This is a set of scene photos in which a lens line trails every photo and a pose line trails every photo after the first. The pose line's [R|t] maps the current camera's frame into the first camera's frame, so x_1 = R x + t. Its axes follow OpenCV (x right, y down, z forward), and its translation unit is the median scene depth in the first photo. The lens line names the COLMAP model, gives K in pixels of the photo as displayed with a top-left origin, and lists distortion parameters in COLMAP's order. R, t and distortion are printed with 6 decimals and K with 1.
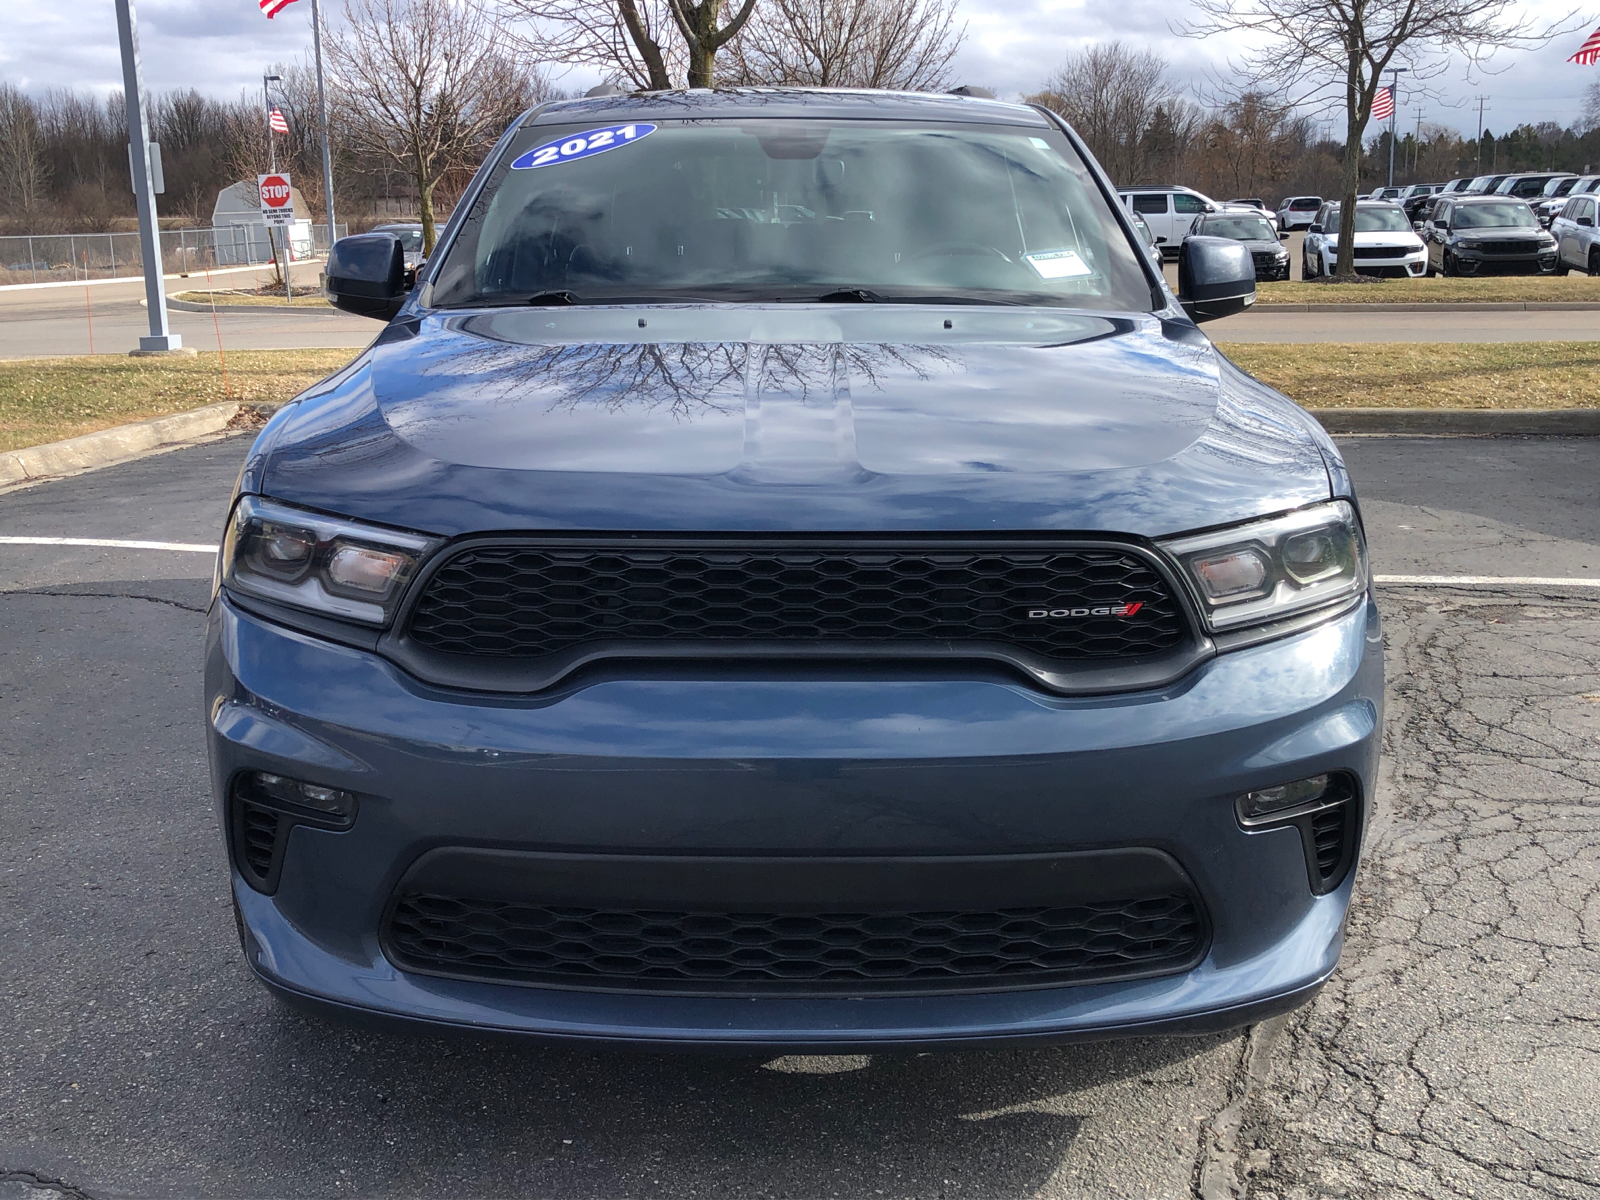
lens RADIAL K [[1653.2, 0, 803.8], [0, 1653.2, 592.3], [0, 0, 1]] dist [0.023973, 0.000000]
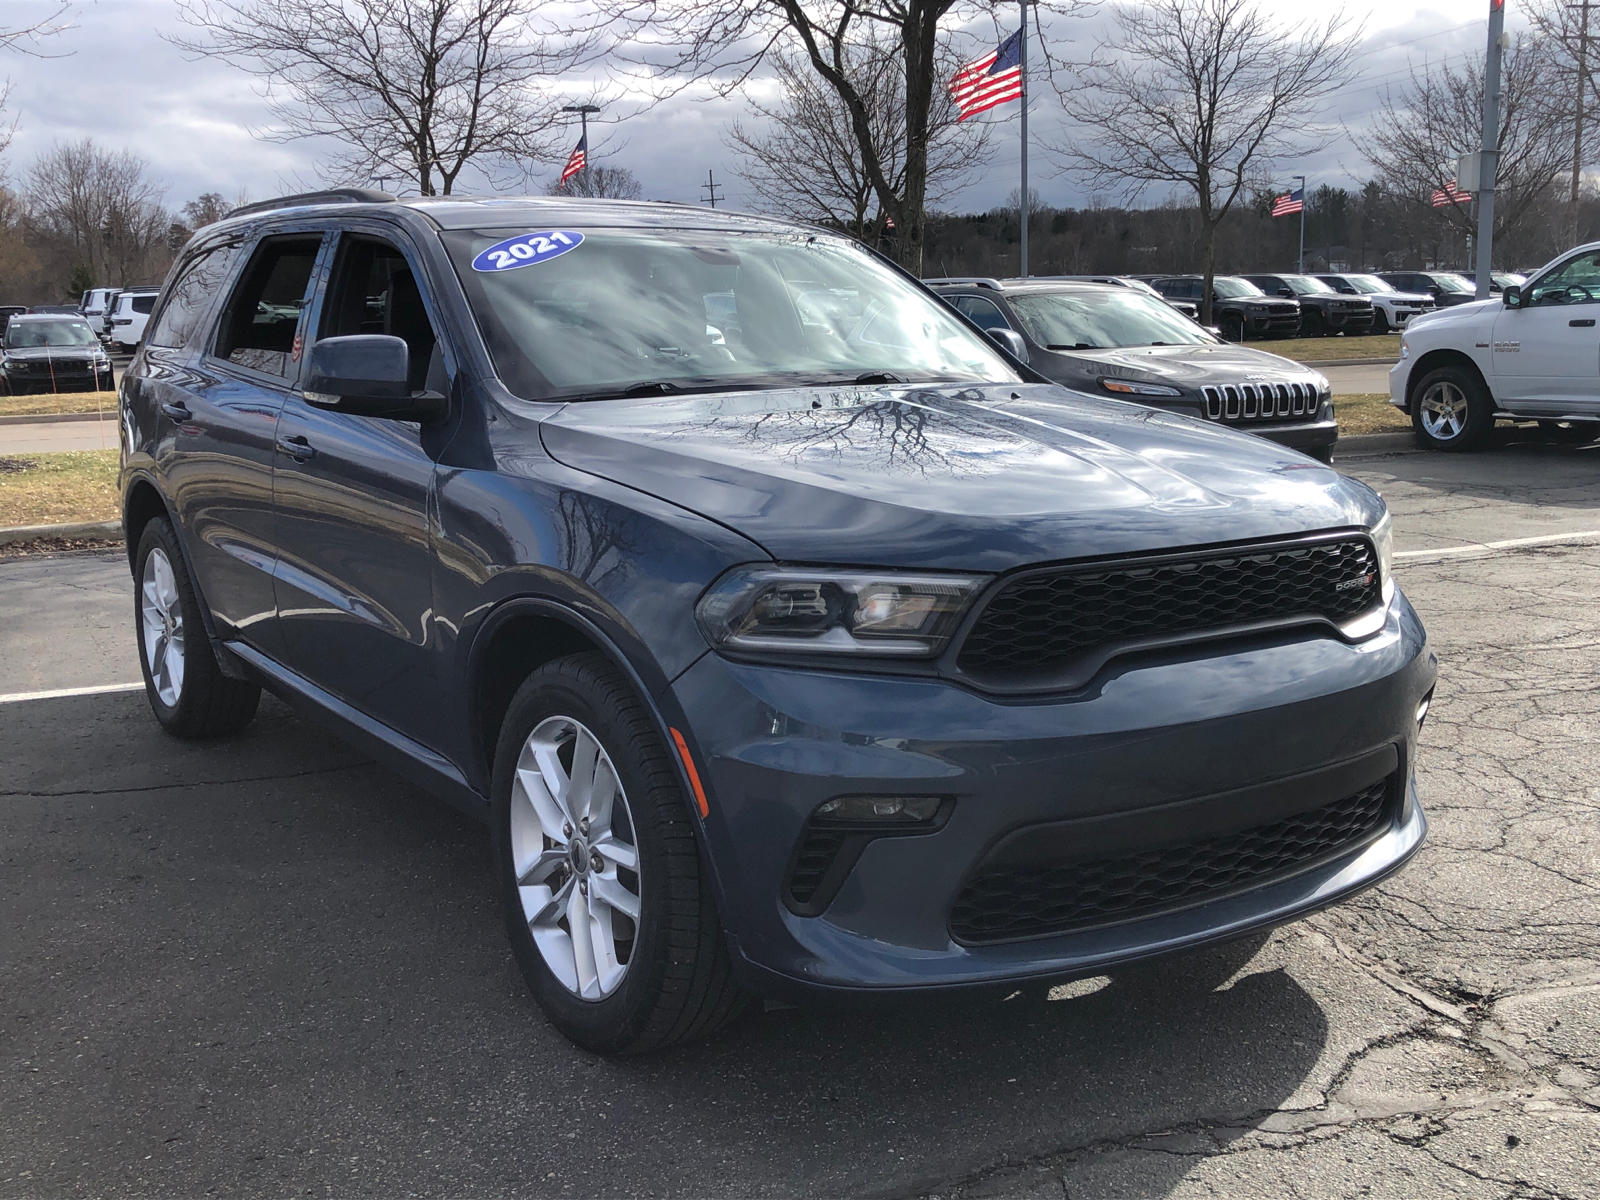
lens RADIAL K [[1653.2, 0, 815.8], [0, 1653.2, 603.0], [0, 0, 1]] dist [0.023973, 0.000000]
pose [[0.835178, -0.105694, 0.539728, -0.817934], [0.133777, 0.990927, -0.012955, -0.011411], [-0.533462, 0.083023, 0.841740, 0.041011]]
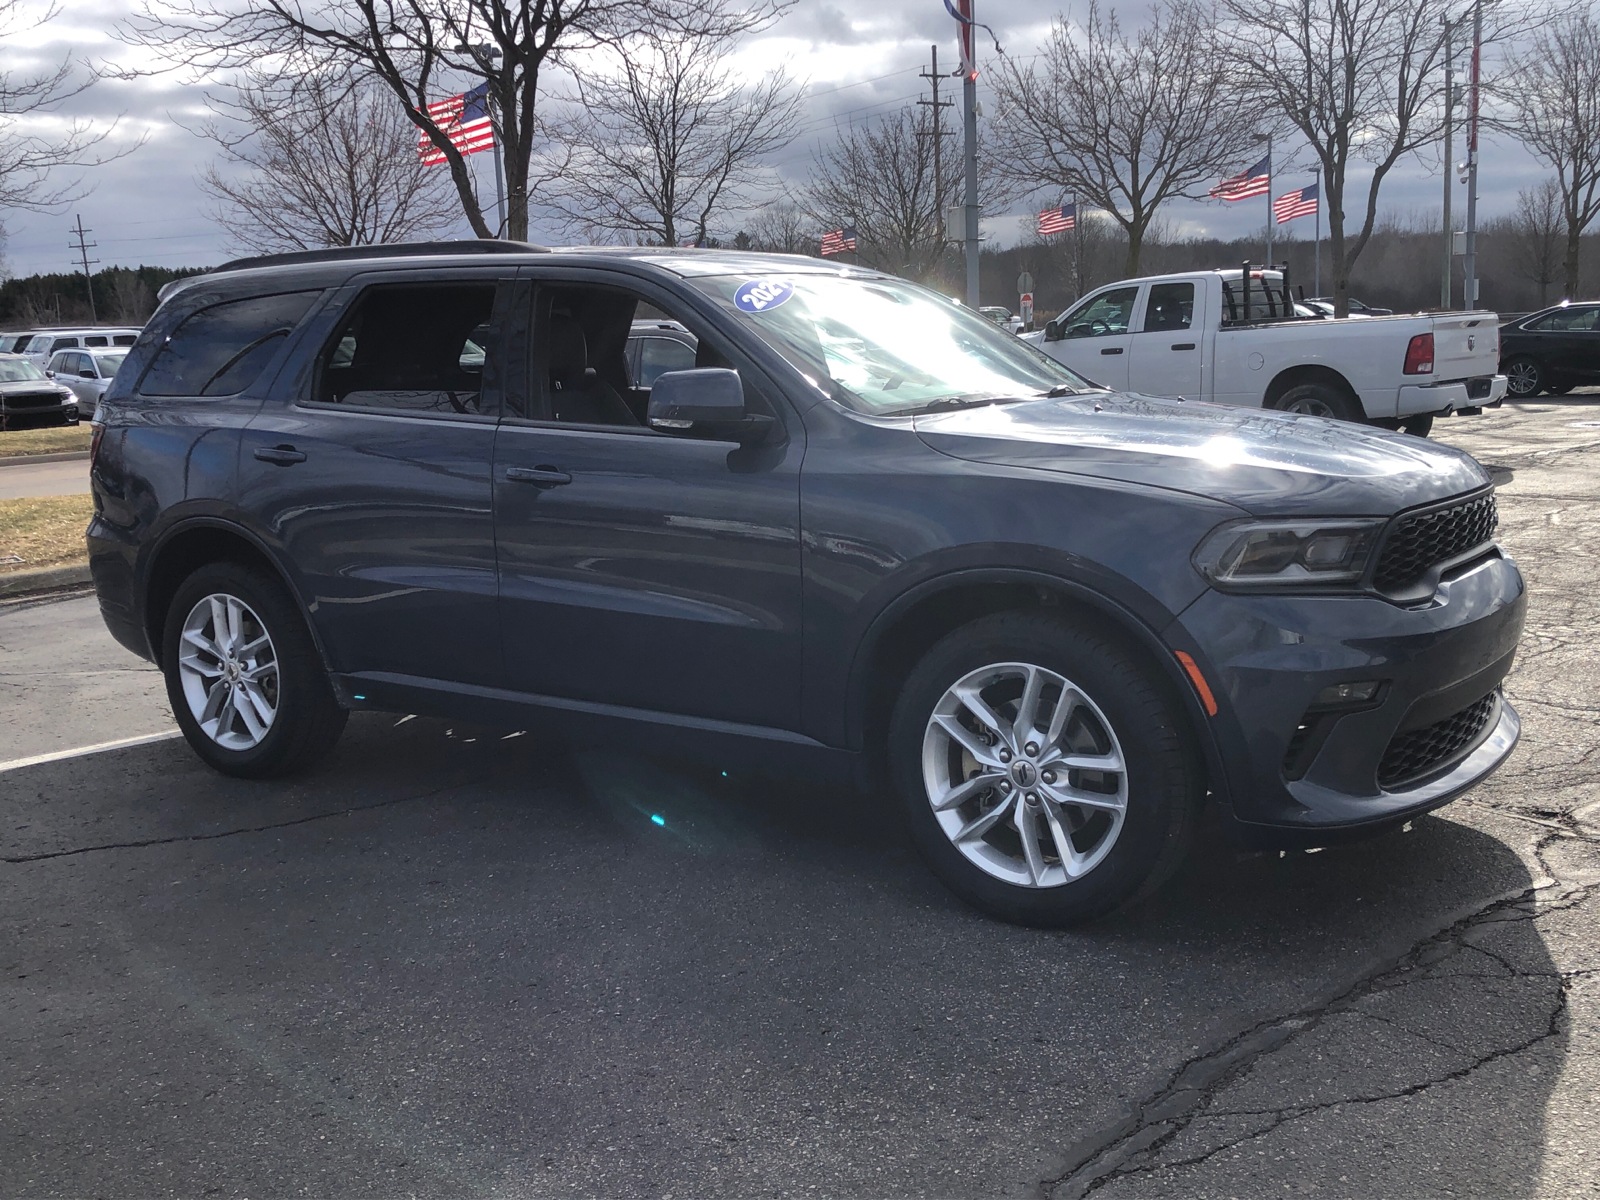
lens RADIAL K [[1653.2, 0, 788.1], [0, 1653.2, 604.4], [0, 0, 1]] dist [0.023973, 0.000000]
pose [[0.595762, -0.146081, 0.789765, -1.584065], [0.211747, 0.977099, 0.020999, -0.090458], [-0.774746, 0.154720, 0.613051, 0.366196]]
